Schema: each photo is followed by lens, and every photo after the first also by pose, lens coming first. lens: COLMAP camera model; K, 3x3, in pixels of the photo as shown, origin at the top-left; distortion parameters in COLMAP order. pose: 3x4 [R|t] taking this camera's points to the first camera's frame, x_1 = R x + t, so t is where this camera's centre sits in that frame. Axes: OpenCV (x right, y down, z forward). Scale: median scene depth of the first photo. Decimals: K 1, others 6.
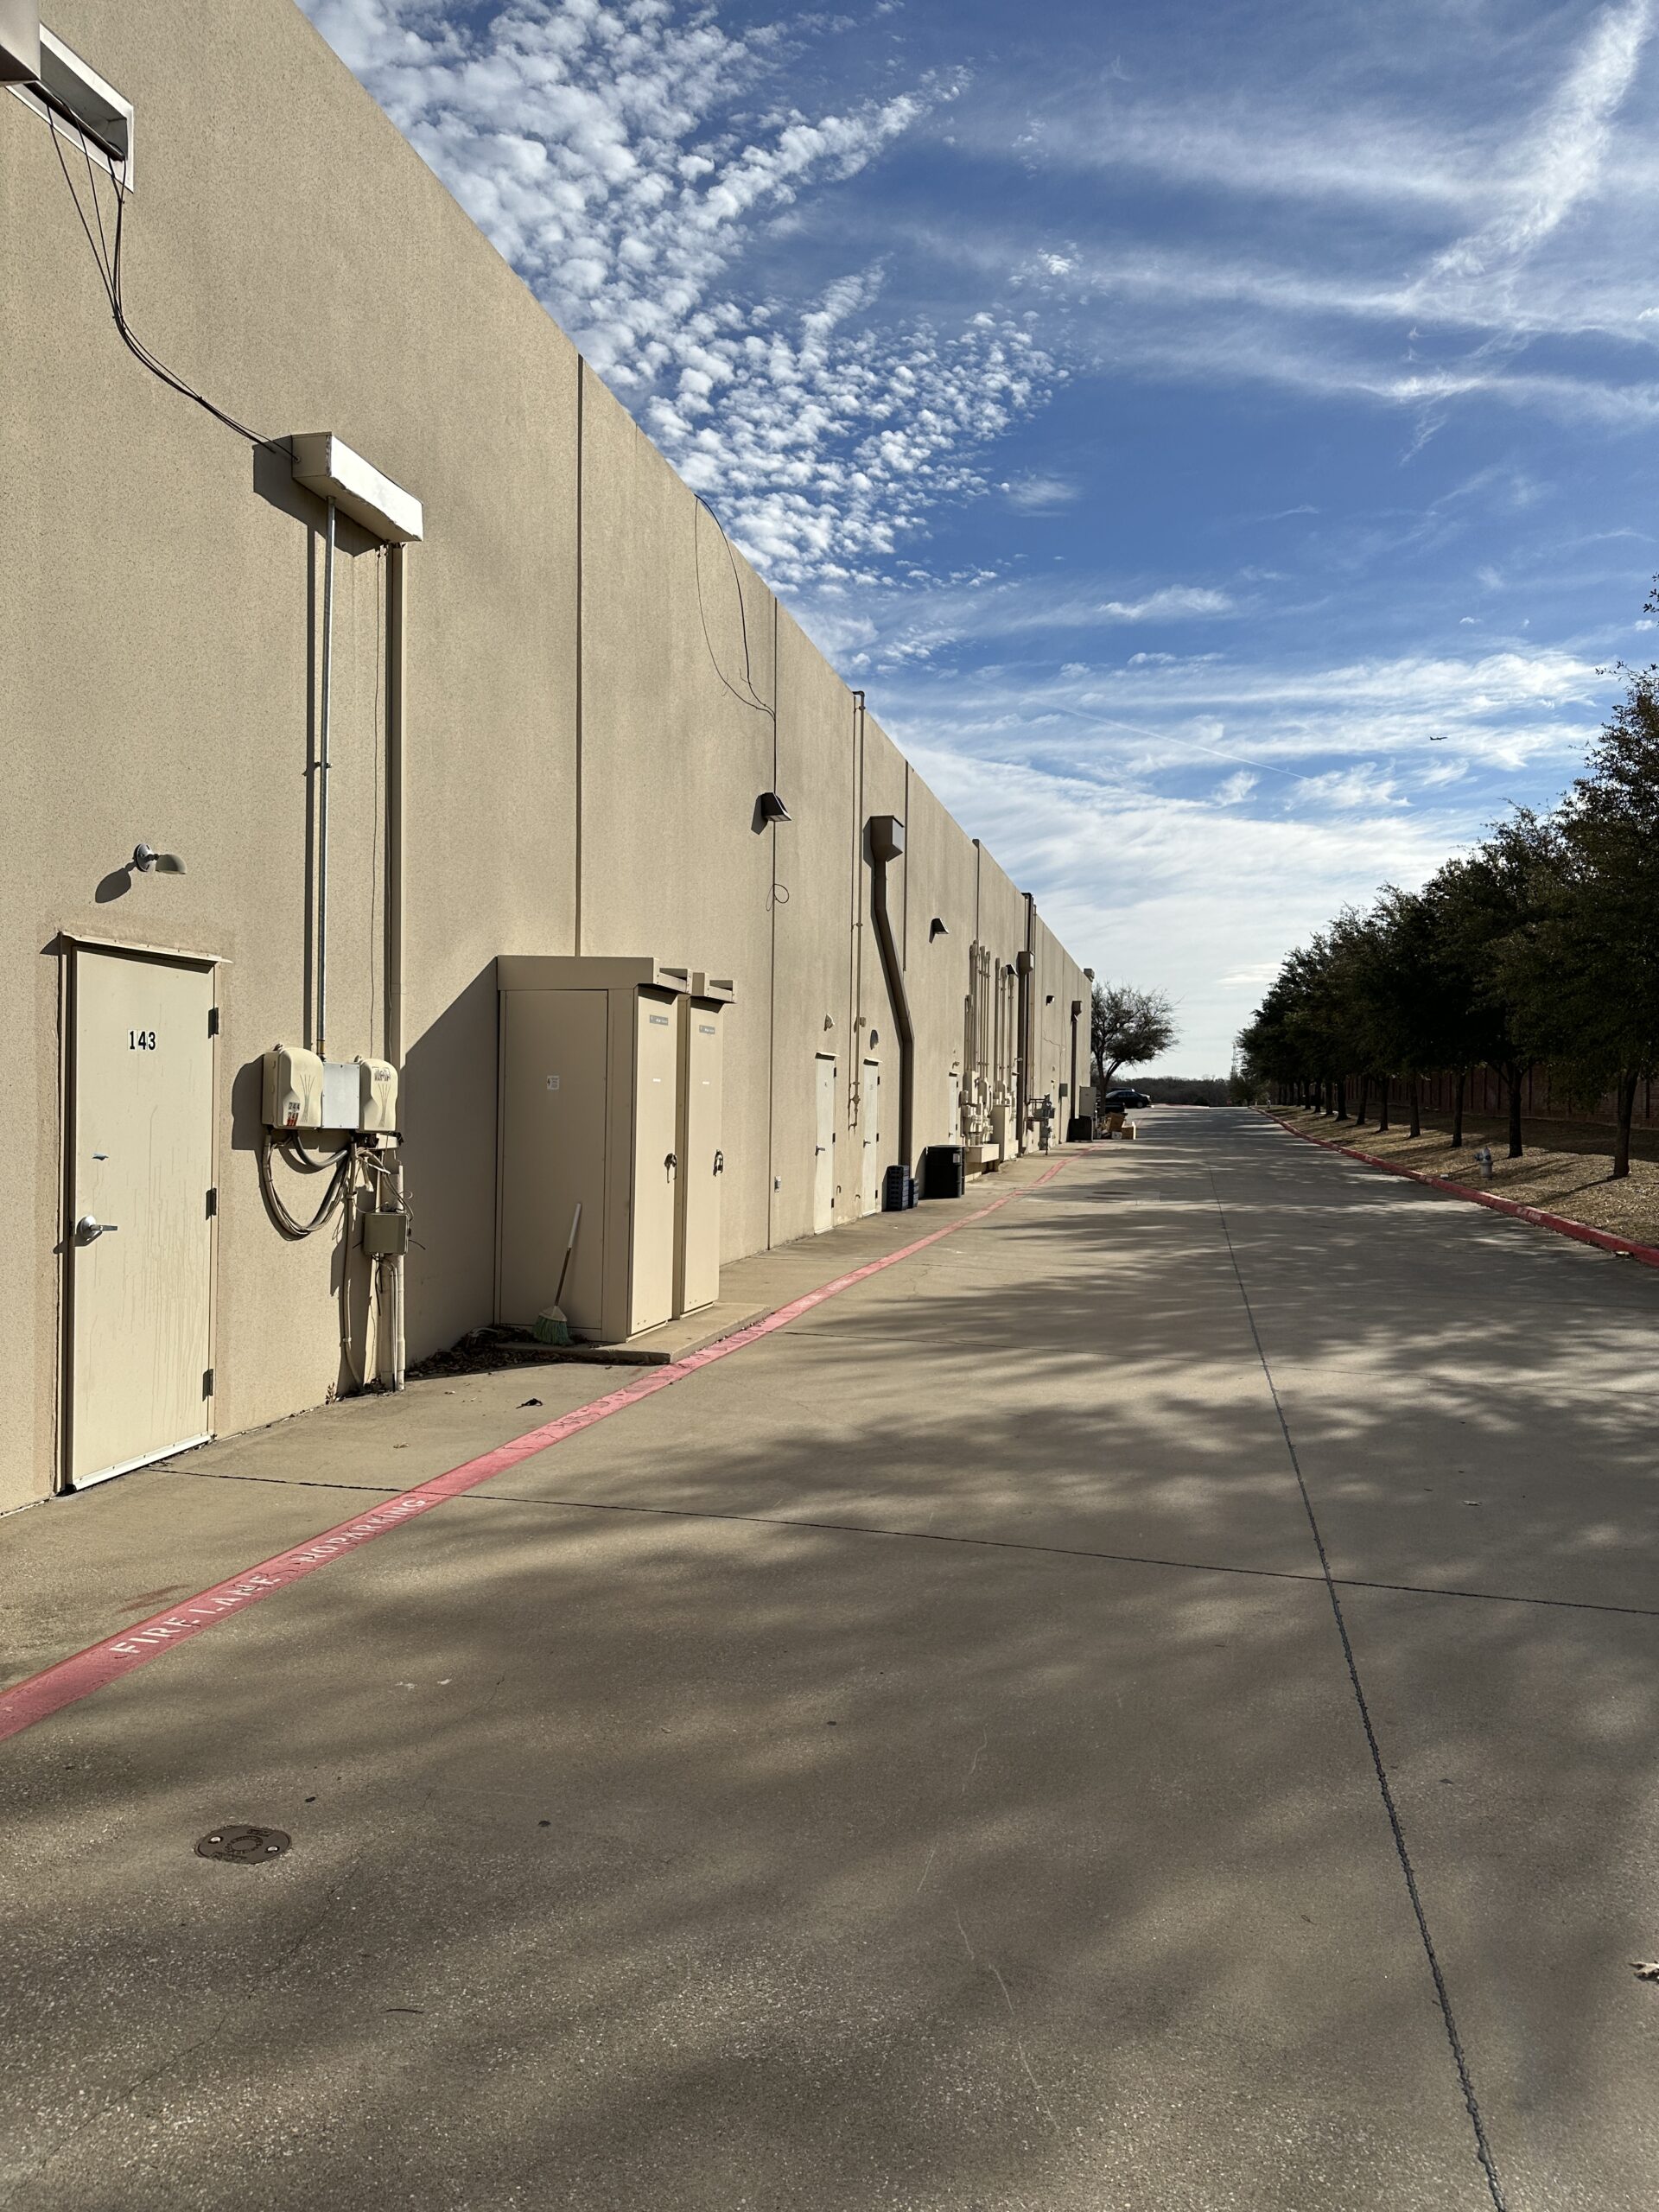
lens RADIAL K [[1529.5, 0, 811.8], [0, 1529.5, 1121.4], [0, 0, 1]] dist [0.126857, -0.225313]
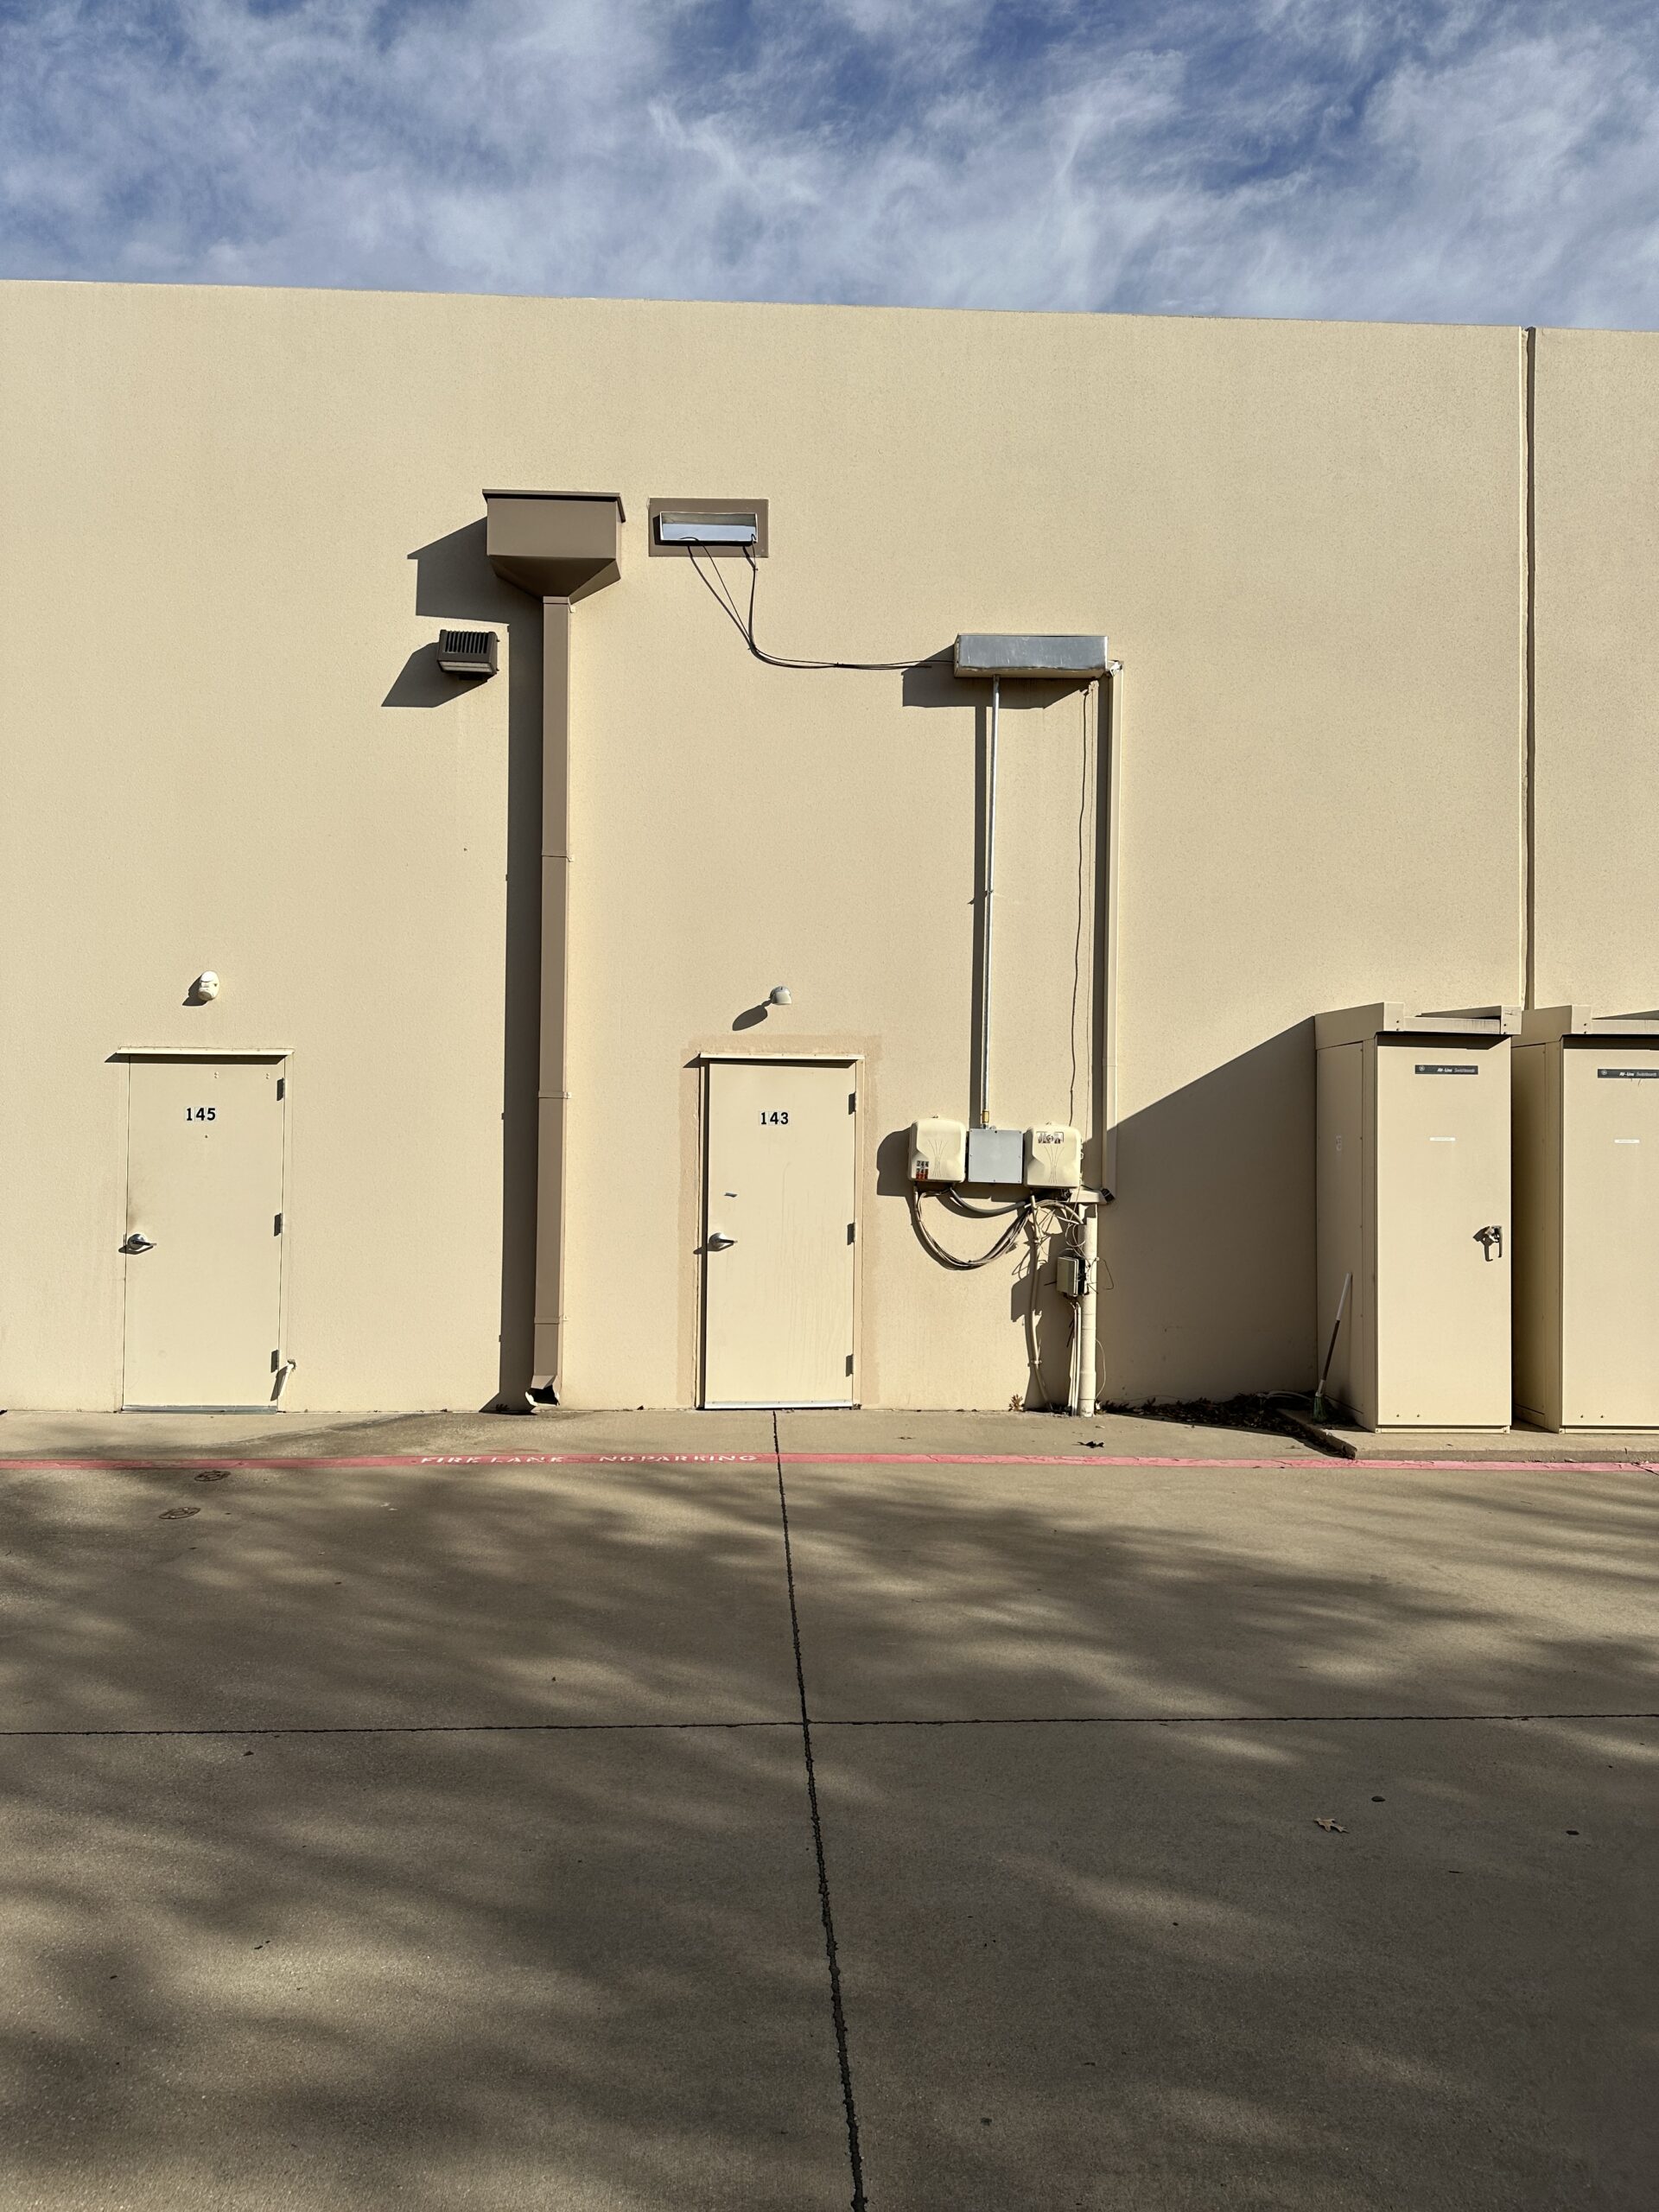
lens RADIAL K [[1539.7, 0, 830.7], [0, 1539.7, 1077.1], [0, 0, 1]] dist [0.103717, -0.002222]
pose [[0.286653, -0.026653, -0.957664, 0.884104], [-0.017892, 0.999290, -0.033167, -0.038428], [0.957867, 0.026642, 0.285972, 0.557059]]
